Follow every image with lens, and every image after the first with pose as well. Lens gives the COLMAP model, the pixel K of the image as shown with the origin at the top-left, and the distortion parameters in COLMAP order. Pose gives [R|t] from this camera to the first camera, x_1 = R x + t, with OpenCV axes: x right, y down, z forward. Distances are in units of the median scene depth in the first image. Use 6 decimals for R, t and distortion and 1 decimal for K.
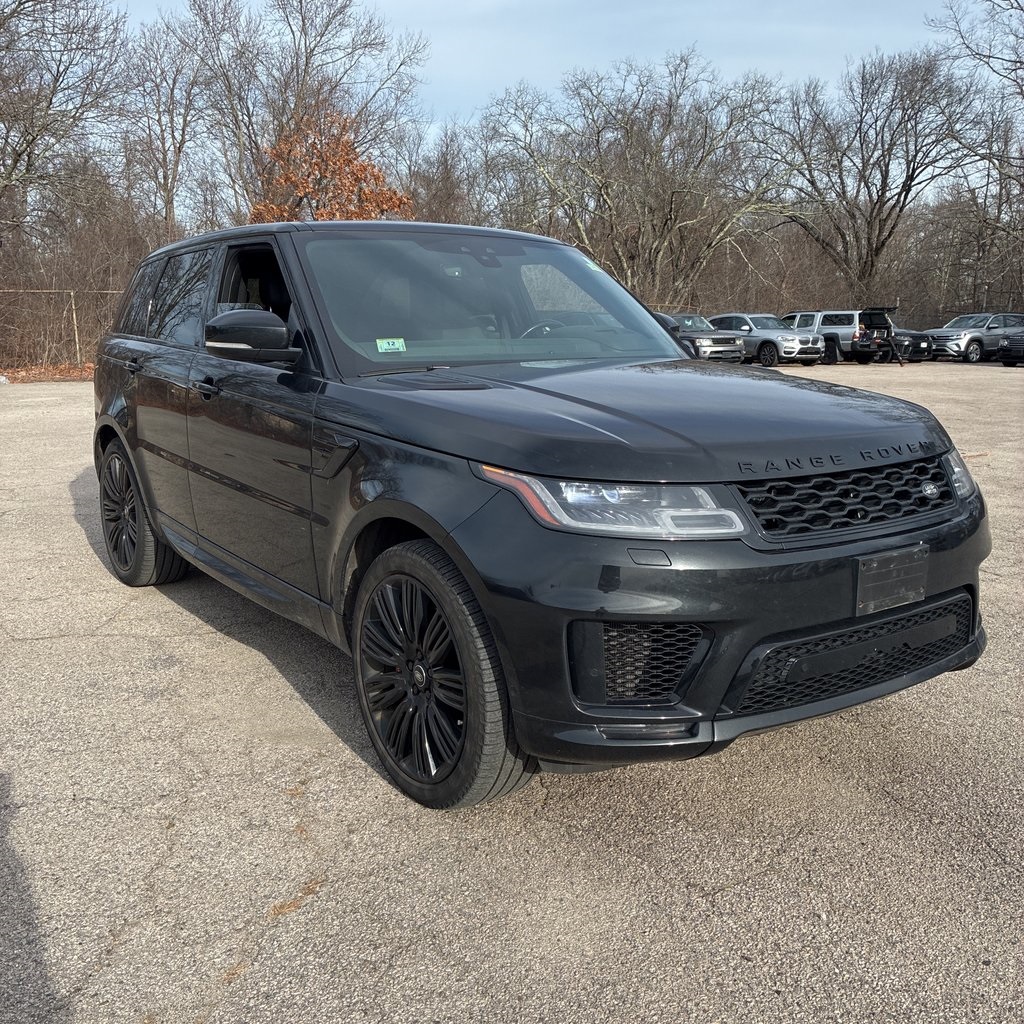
lens RADIAL K [[1017.0, 0, 512.0], [0, 1017.0, 512.0], [0, 0, 1]] dist [0.020239, -0.008842]
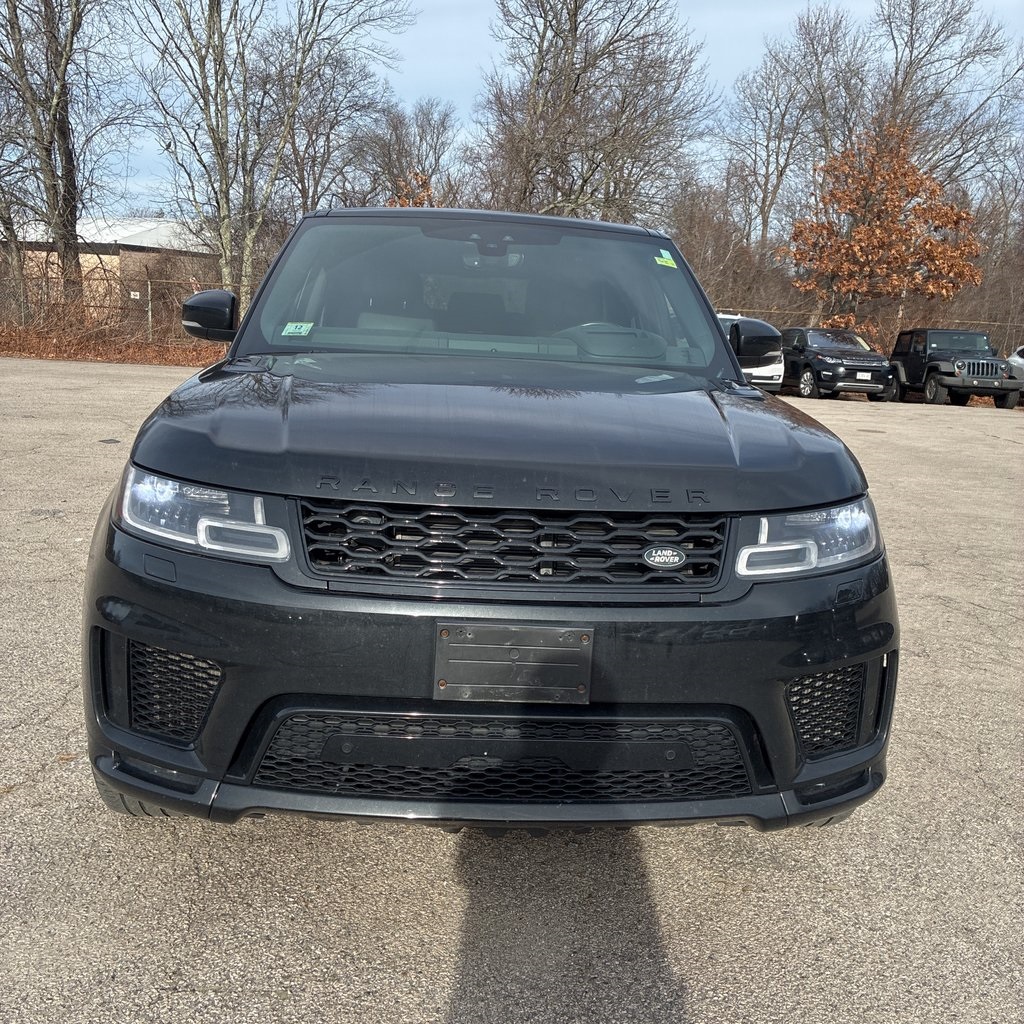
lens RADIAL K [[1017.0, 0, 512.0], [0, 1017.0, 512.0], [0, 0, 1]] dist [0.020239, -0.008842]
pose [[0.859398, 0.130541, -0.494362, 0.691321], [-0.139751, 0.990014, 0.018480, -0.050921], [0.491838, 0.053206, 0.869060, 0.350538]]
